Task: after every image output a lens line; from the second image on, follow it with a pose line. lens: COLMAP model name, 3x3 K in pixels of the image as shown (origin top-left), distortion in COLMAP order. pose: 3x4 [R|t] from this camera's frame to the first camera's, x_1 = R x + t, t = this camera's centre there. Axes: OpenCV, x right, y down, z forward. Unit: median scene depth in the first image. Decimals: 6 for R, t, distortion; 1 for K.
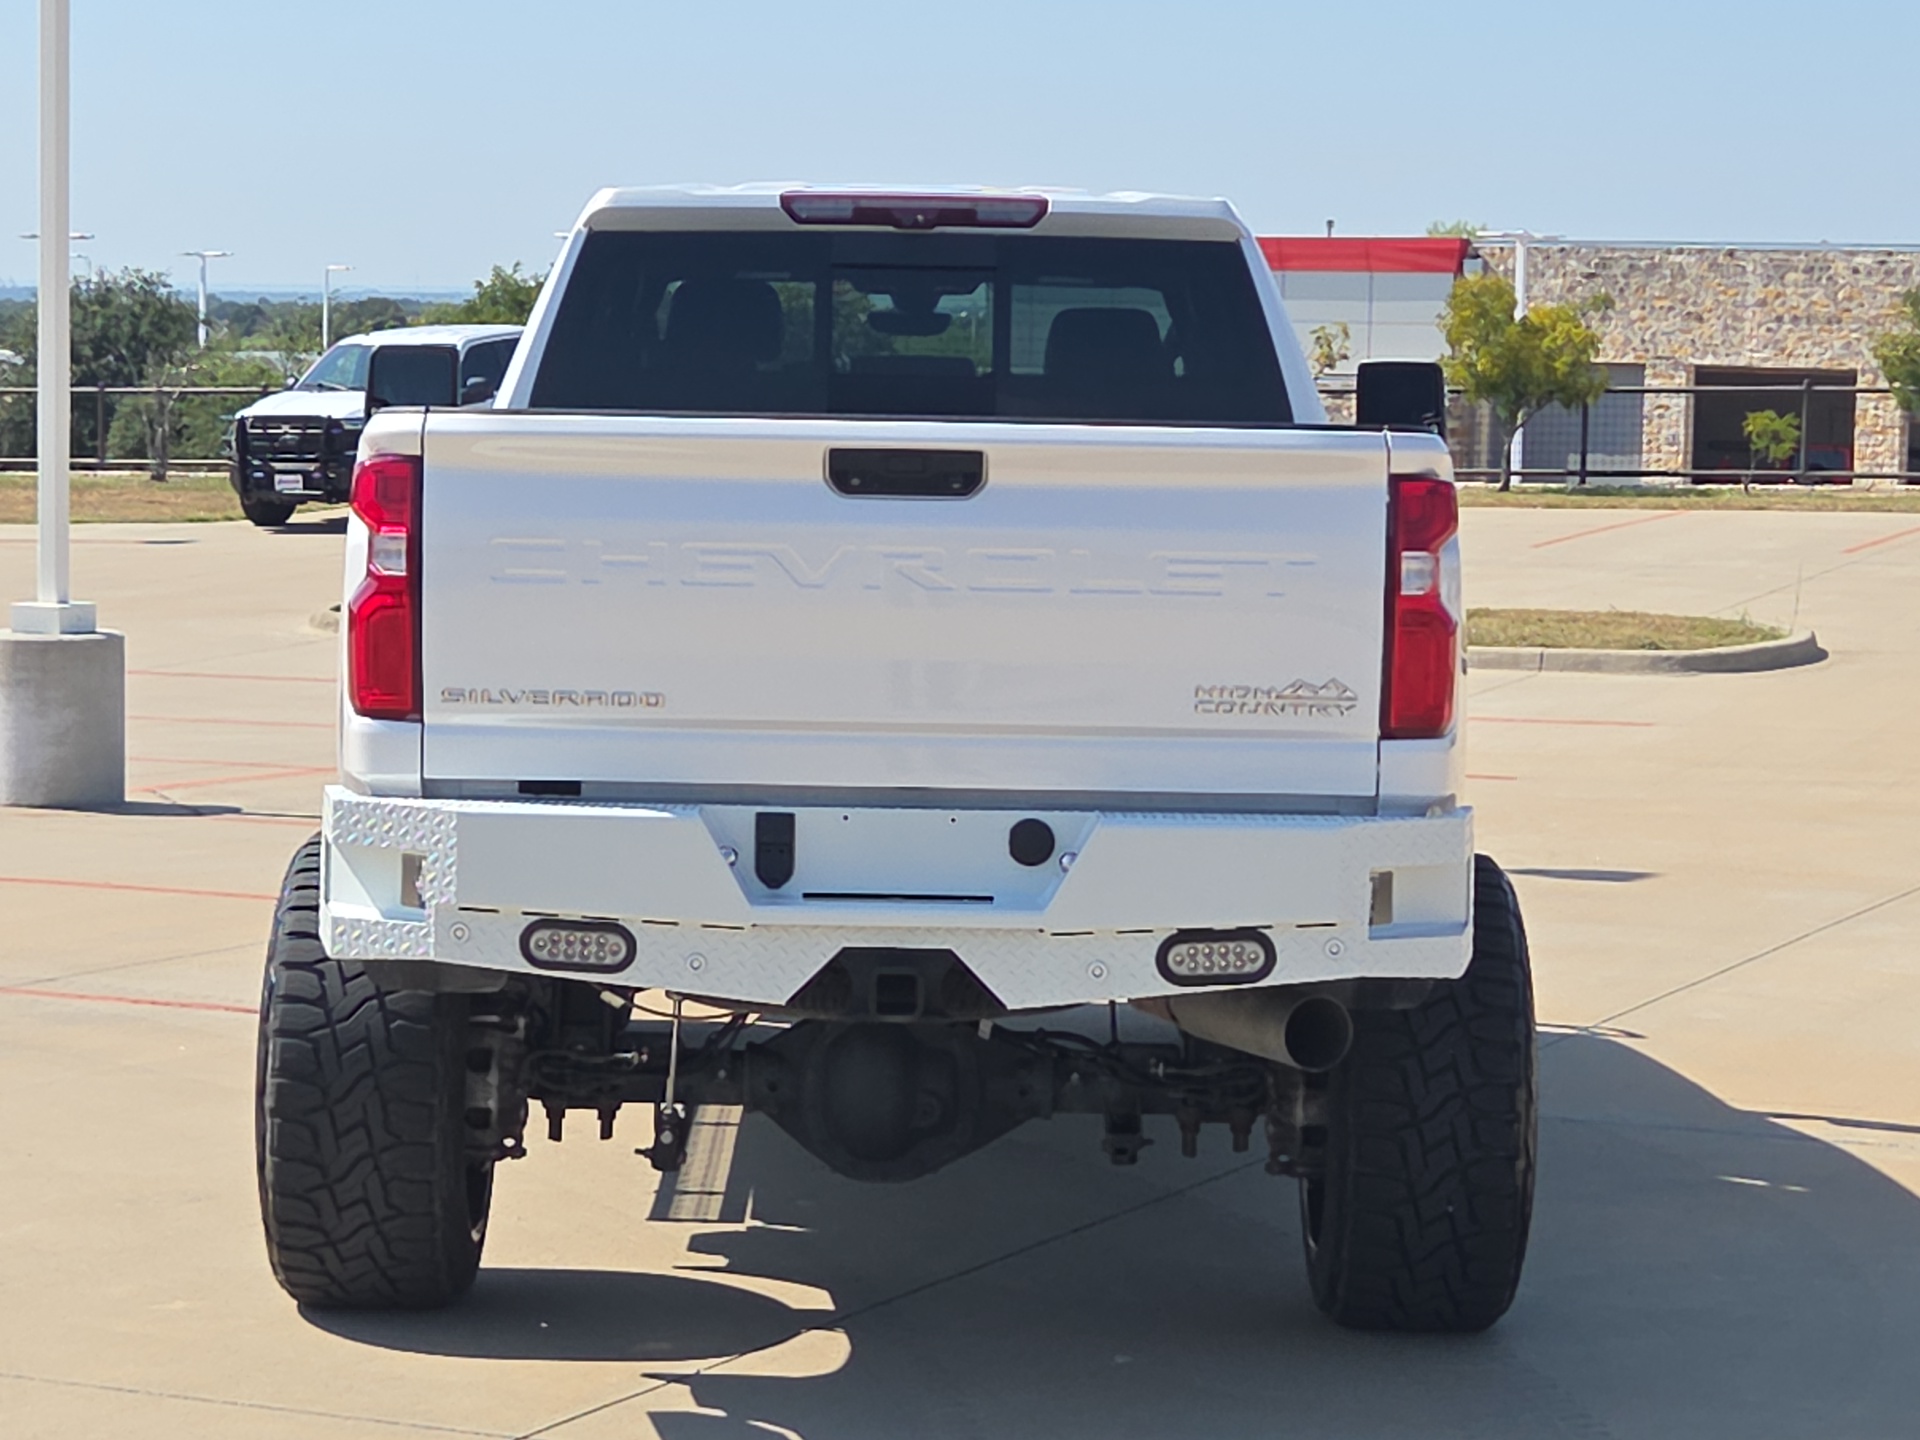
lens RADIAL K [[4389.0, 0, 953.2], [0, 4389.0, 716.6], [0, 0, 1]] dist [0.023700, 0.000000]
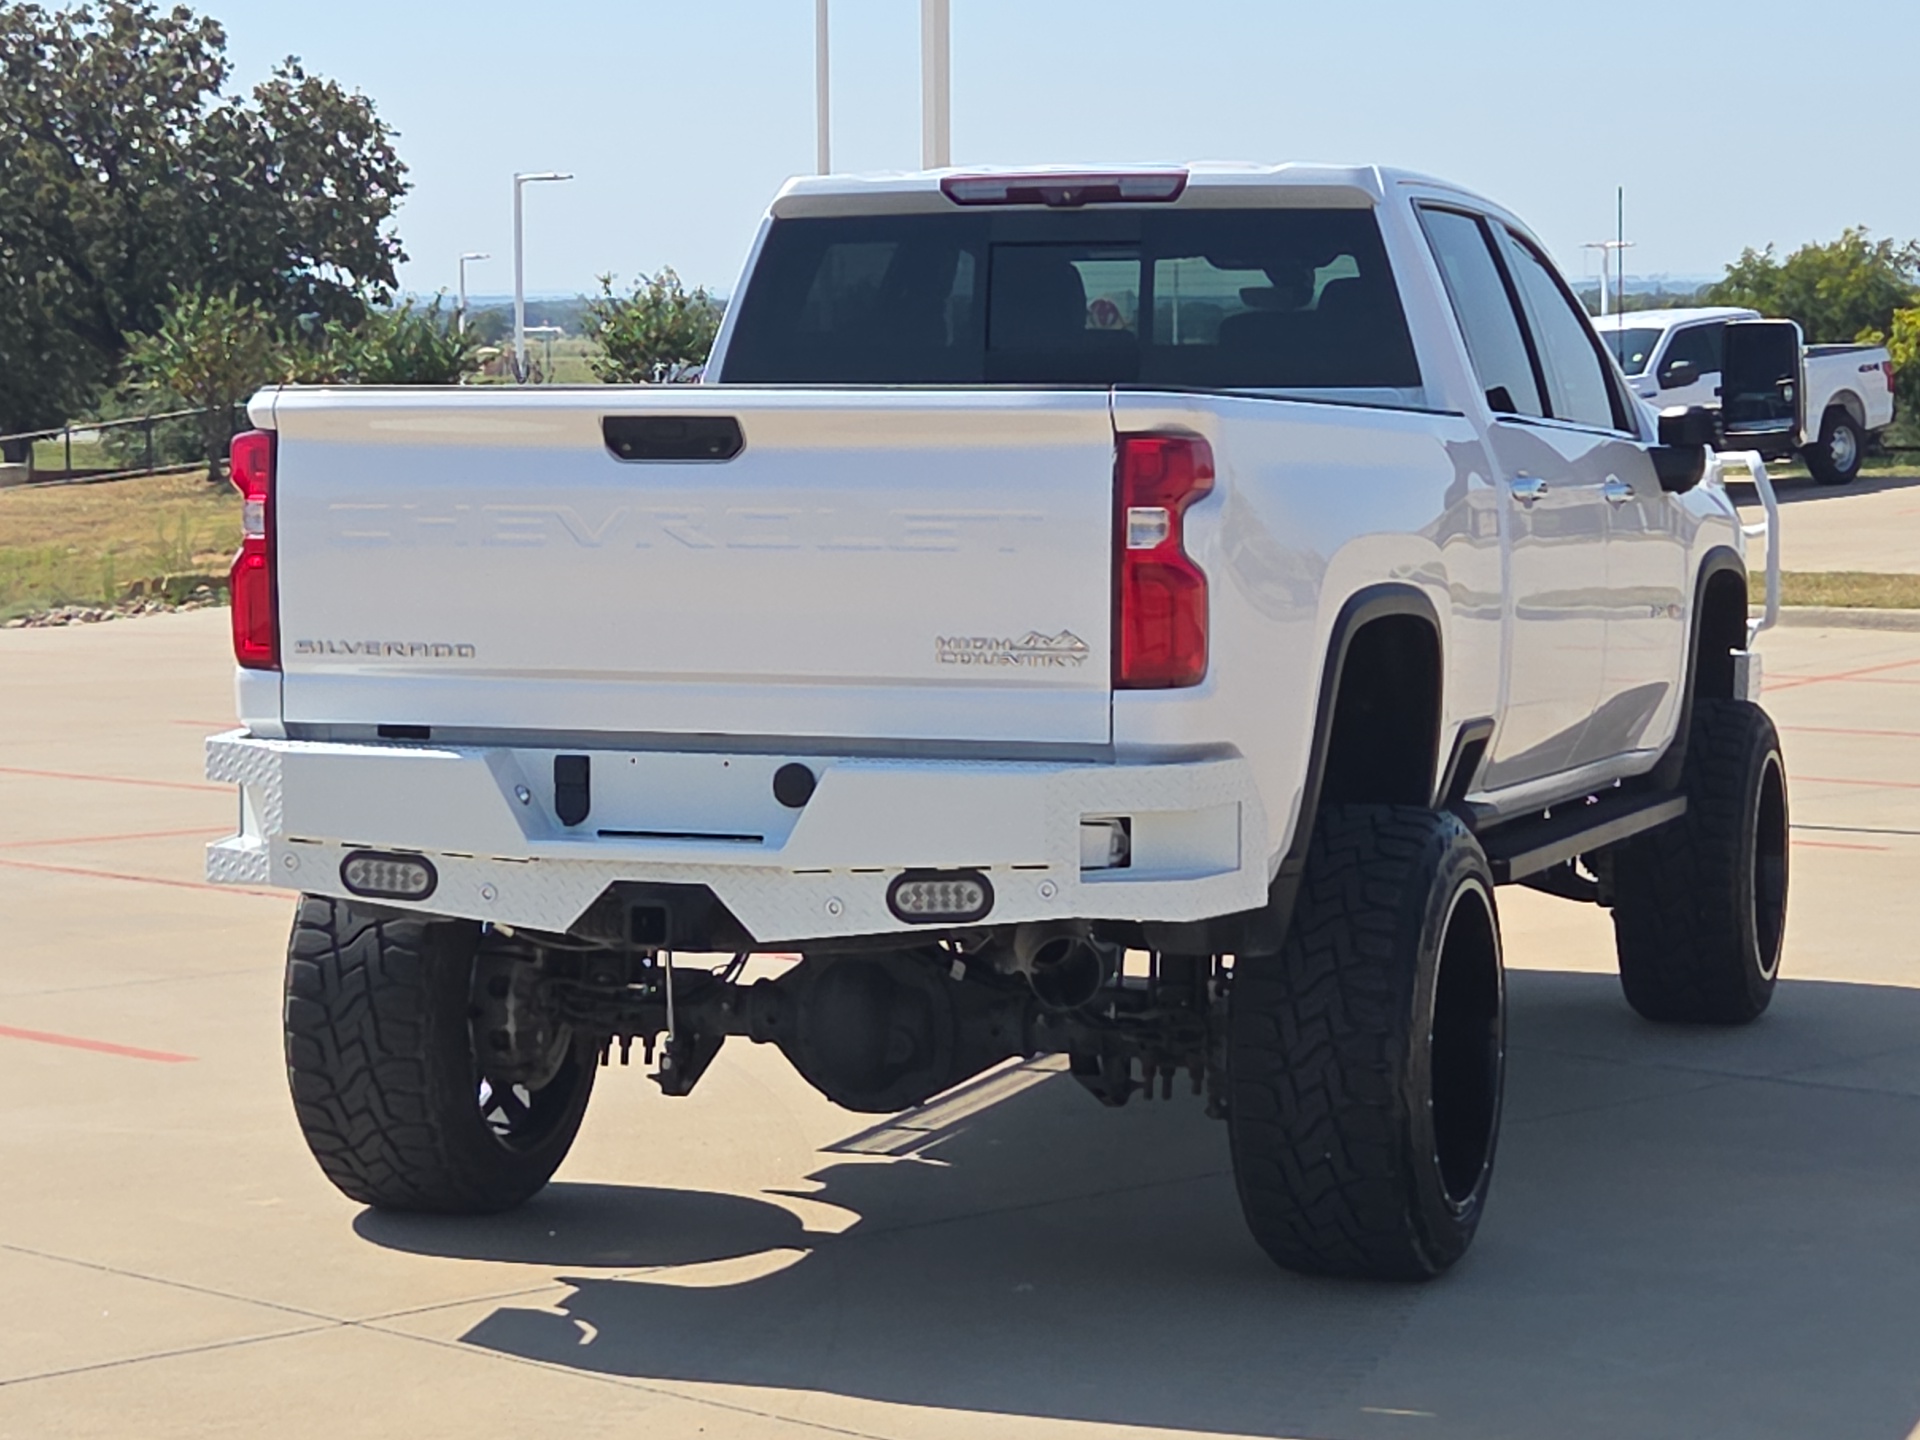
lens RADIAL K [[4389.0, 0, 956.6], [0, 4389.0, 717.7], [0, 0, 1]] dist [0.023700, 0.000000]
pose [[0.943383, 0.004705, -0.331672, 0.370899], [-0.003914, 0.999988, 0.003053, 0.008138], [0.331682, -0.001582, 0.943390, 0.012588]]
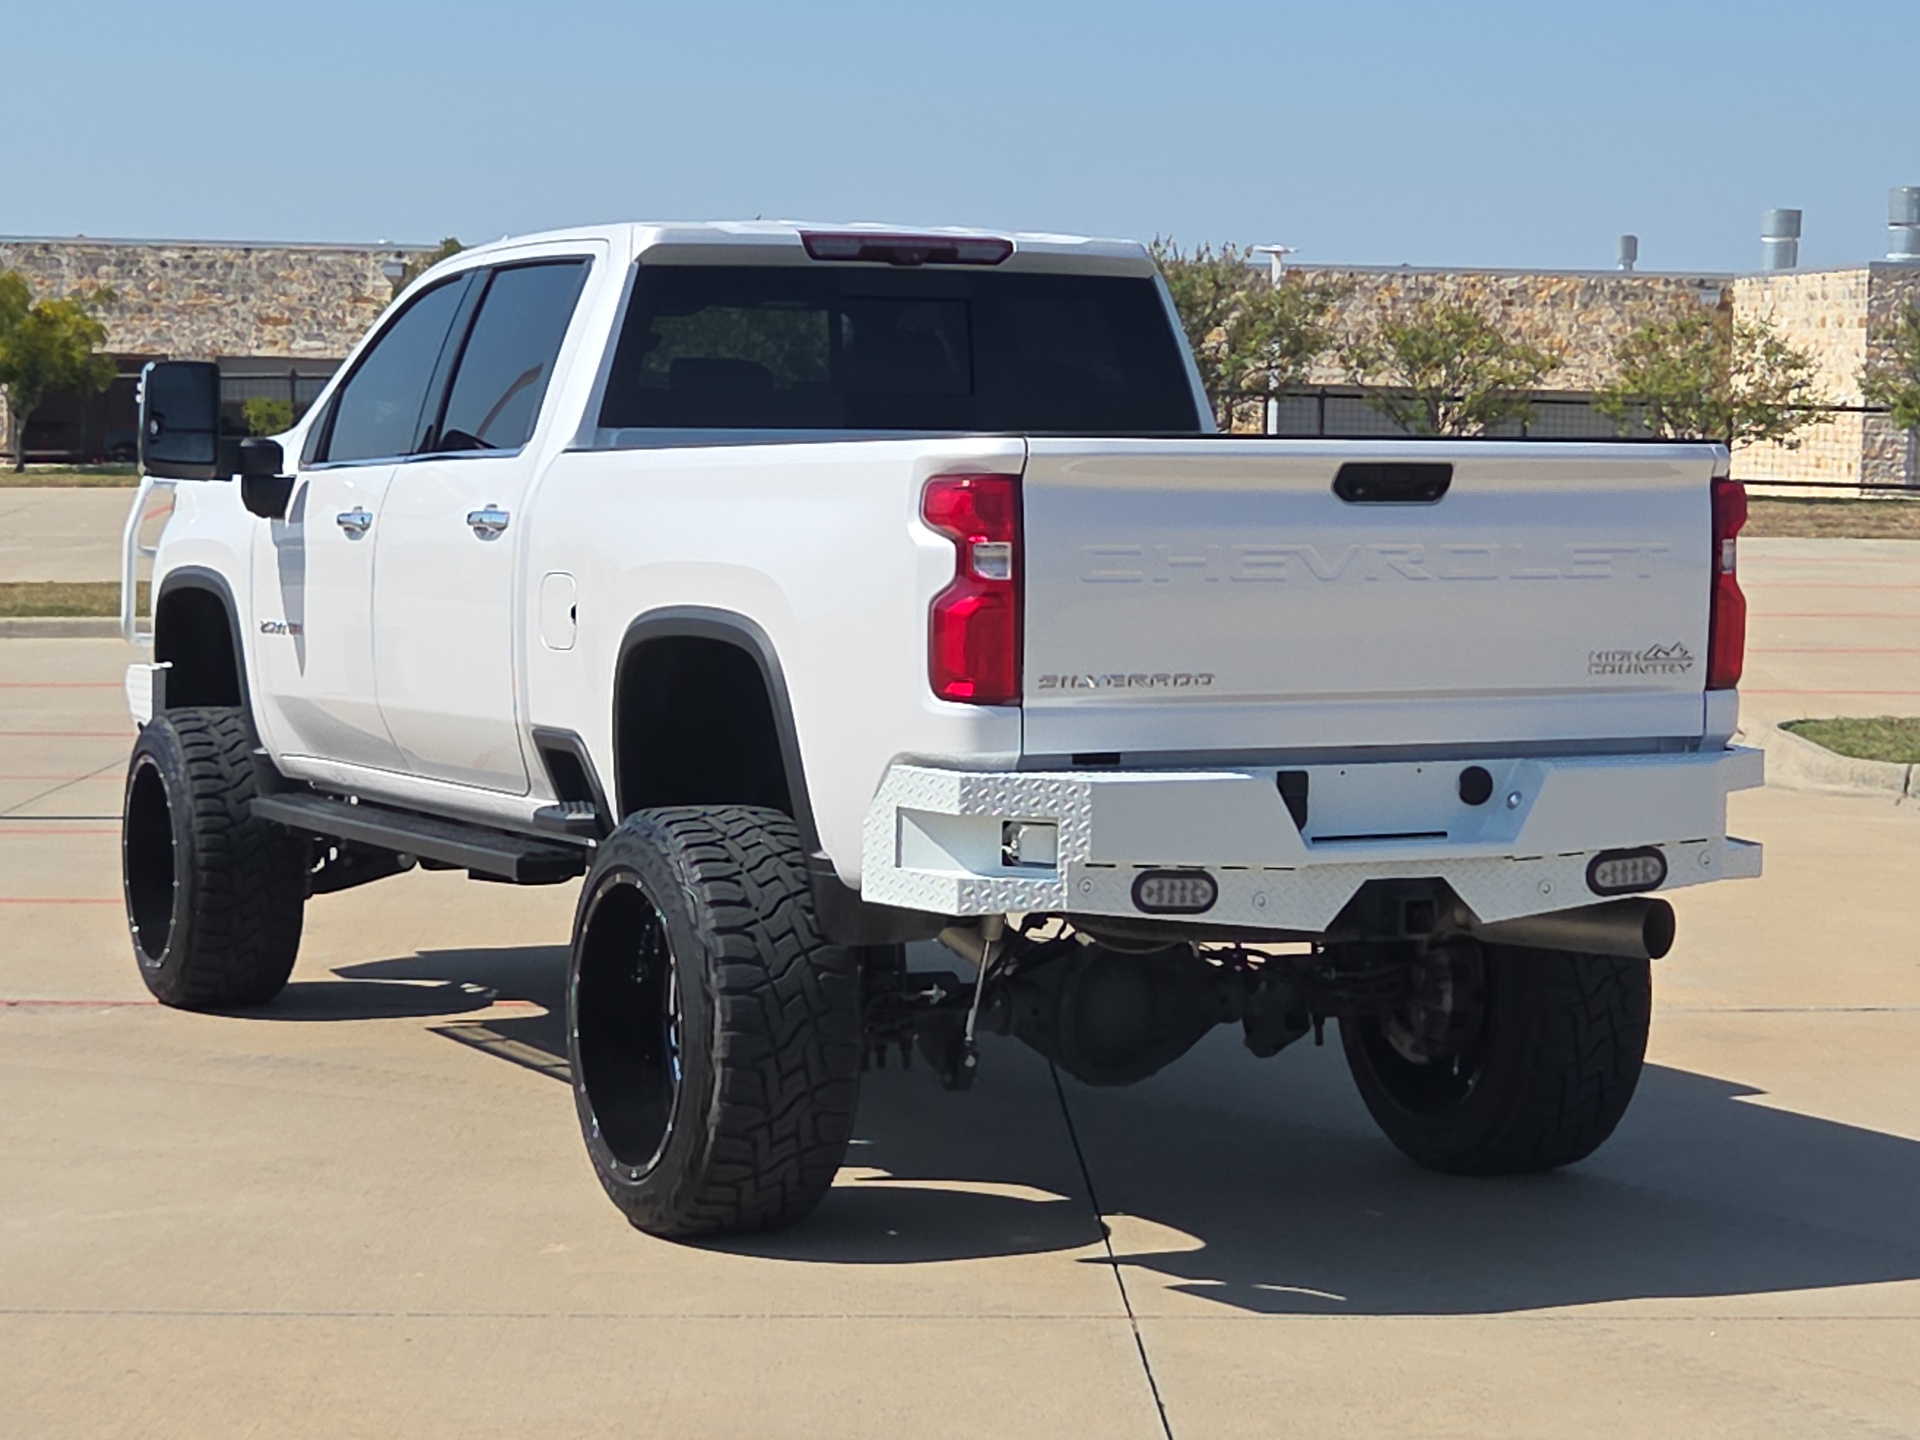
lens RADIAL K [[4032.3, 0, 957.0], [0, 4032.3, 727.0], [0, 0, 1]] dist [0.065464, 0.000000]
pose [[0.903295, -0.040712, 0.427085, -0.537173], [0.034747, 0.999159, 0.021754, -0.015426], [-0.427611, -0.004810, 0.903950, 0.047656]]
